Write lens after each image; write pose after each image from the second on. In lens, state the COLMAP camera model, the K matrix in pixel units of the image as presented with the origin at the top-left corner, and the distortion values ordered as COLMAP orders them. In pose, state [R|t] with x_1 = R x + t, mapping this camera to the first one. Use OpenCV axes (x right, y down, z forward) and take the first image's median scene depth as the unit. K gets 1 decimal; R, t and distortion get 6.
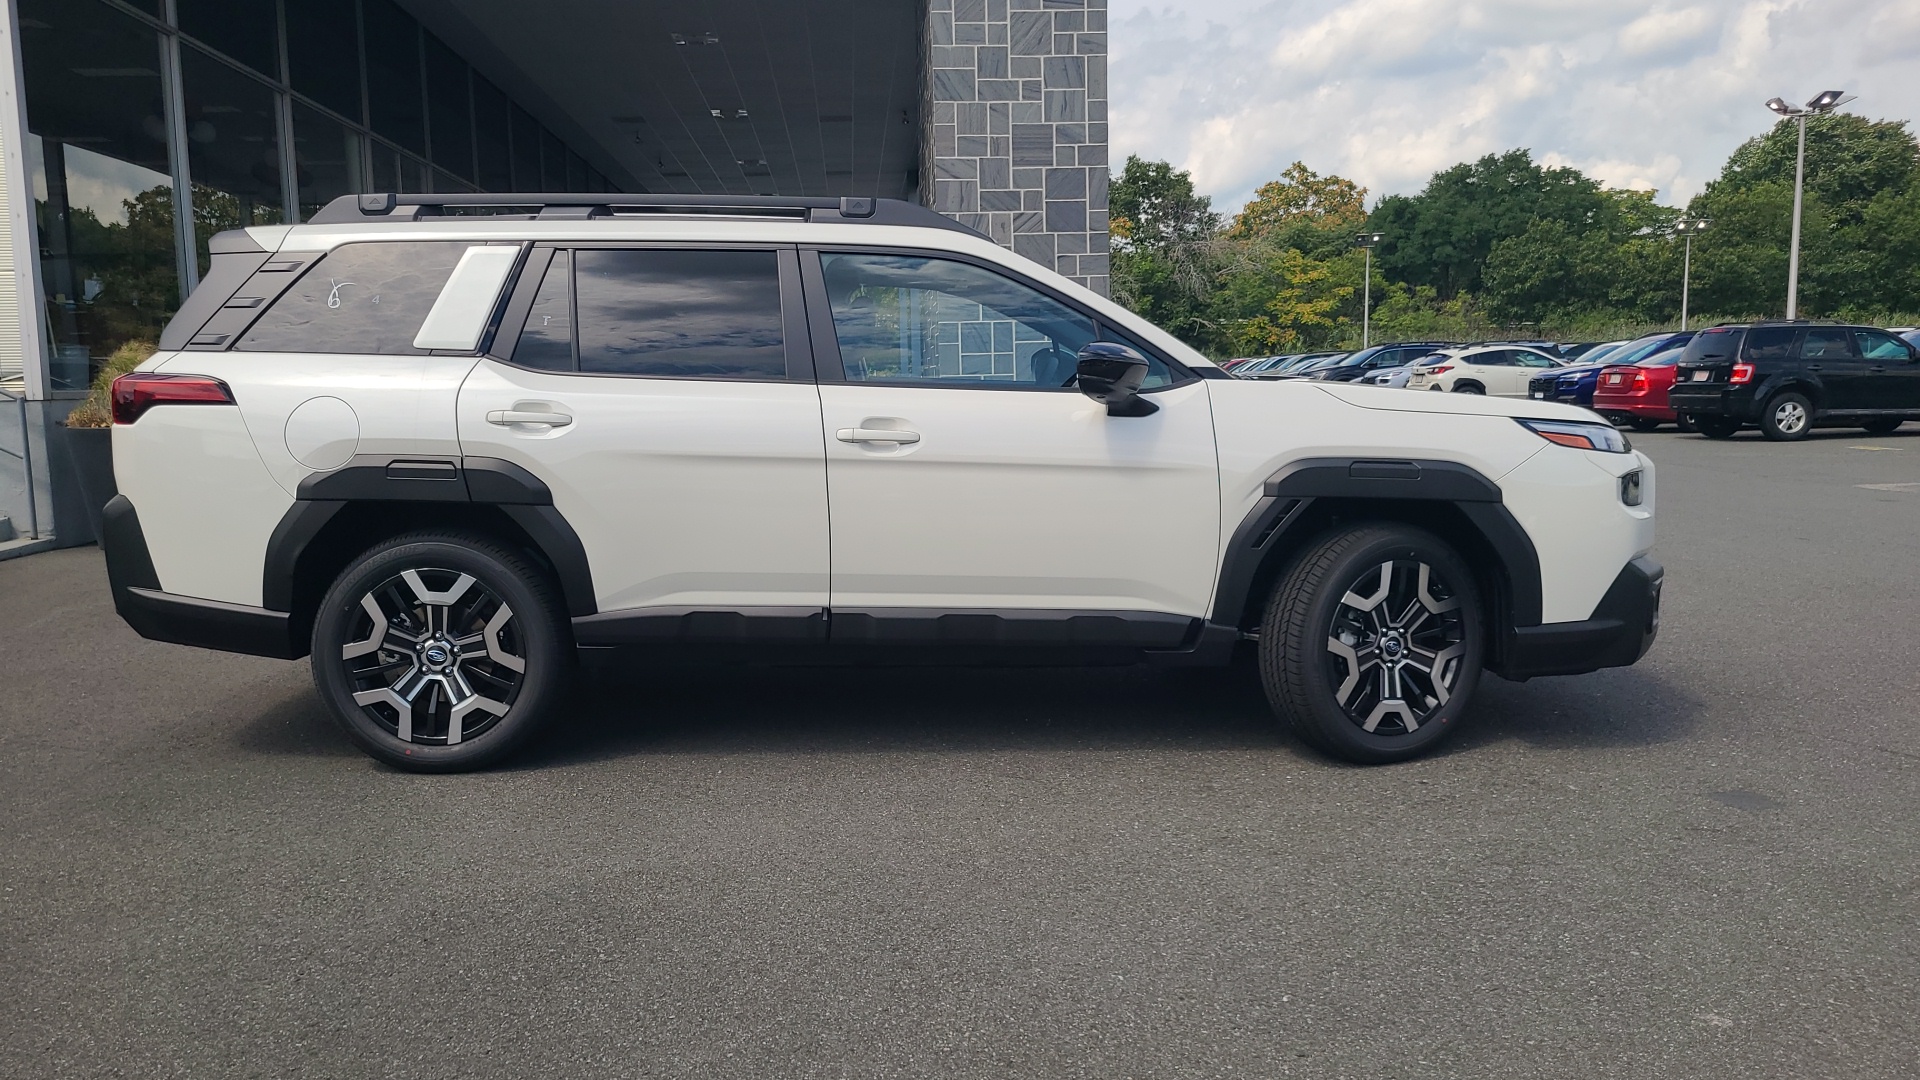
lens RADIAL K [[1437.1, 0, 948.7], [0, 1437.1, 541.5], [0, 0, 1]] dist [0.046860, -0.019725]
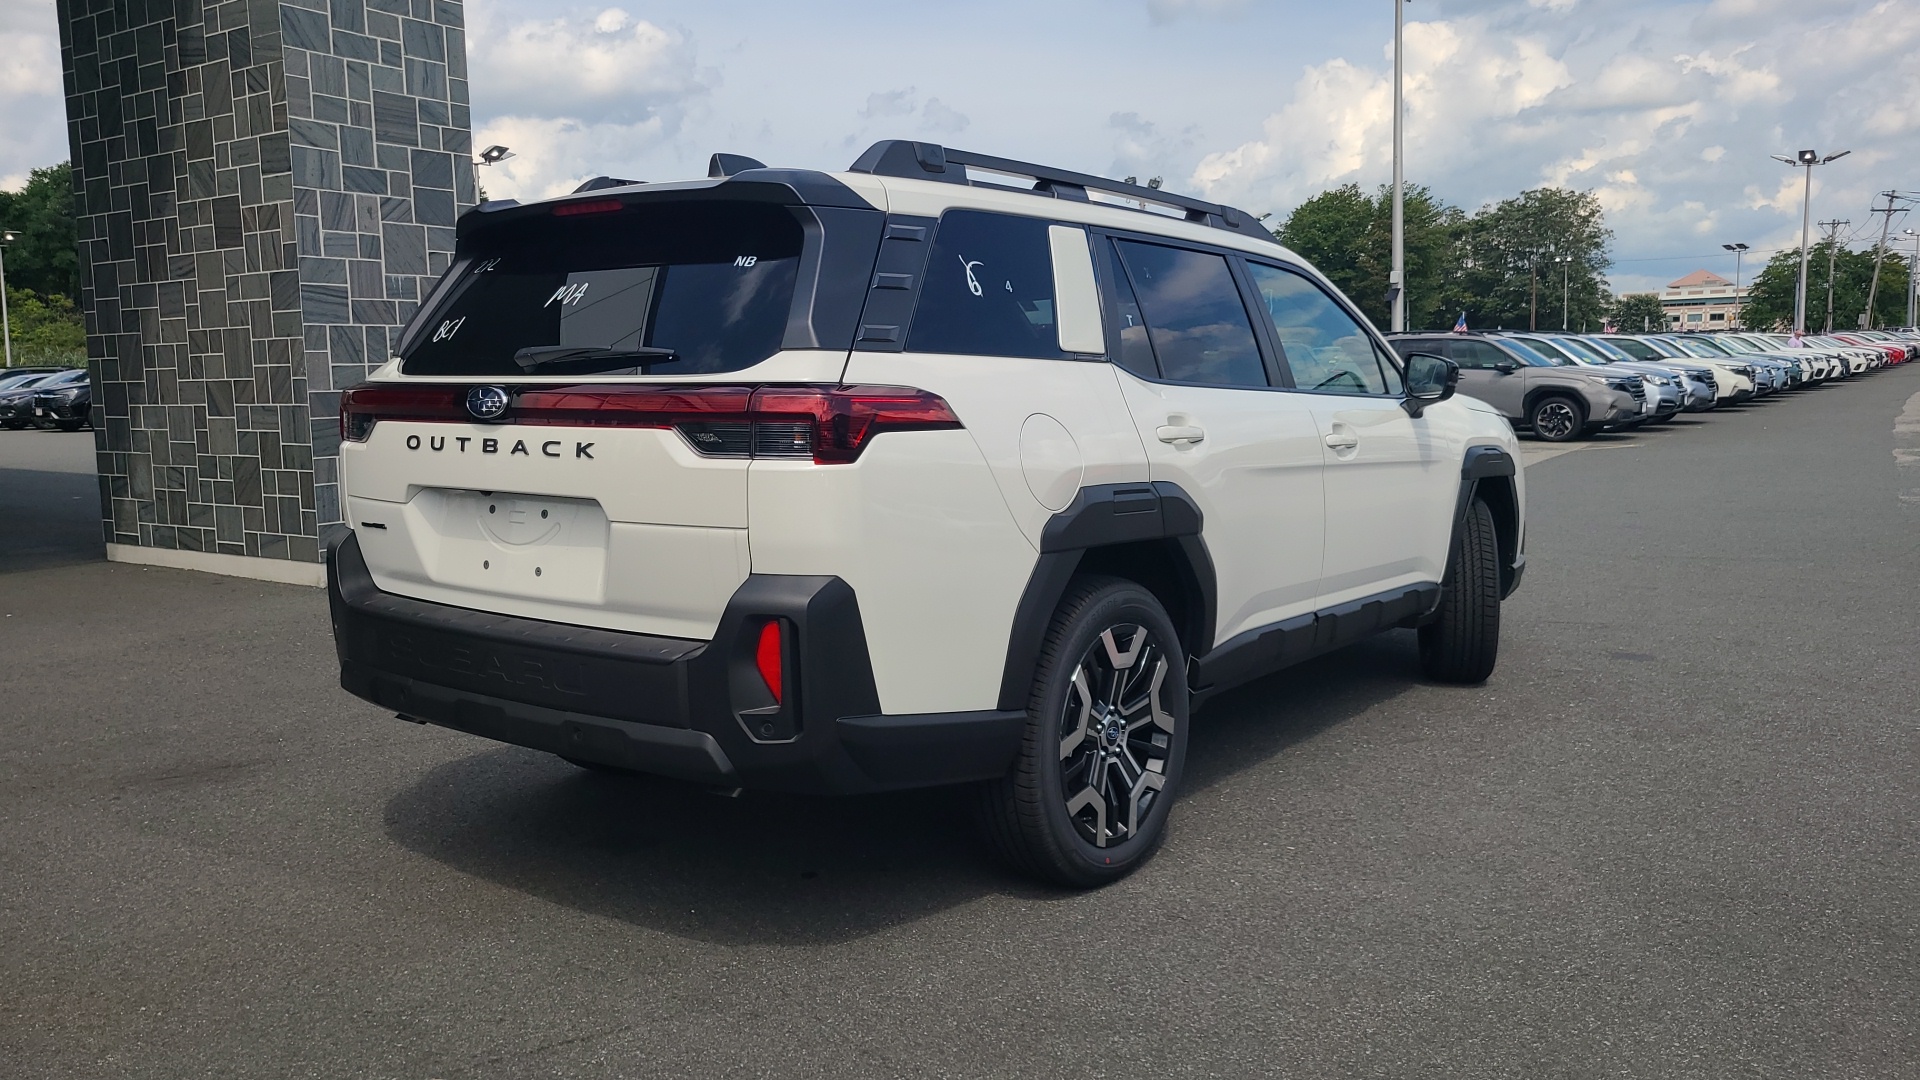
lens RADIAL K [[1437.1, 0, 930.5], [0, 1437.1, 531.5], [0, 0, 1]] dist [0.046860, -0.019725]
pose [[0.609813, -0.080070, 0.788490, -0.441621], [0.096491, 0.994983, 0.026414, -0.026907], [-0.786649, 0.059975, 0.614480, 0.247684]]
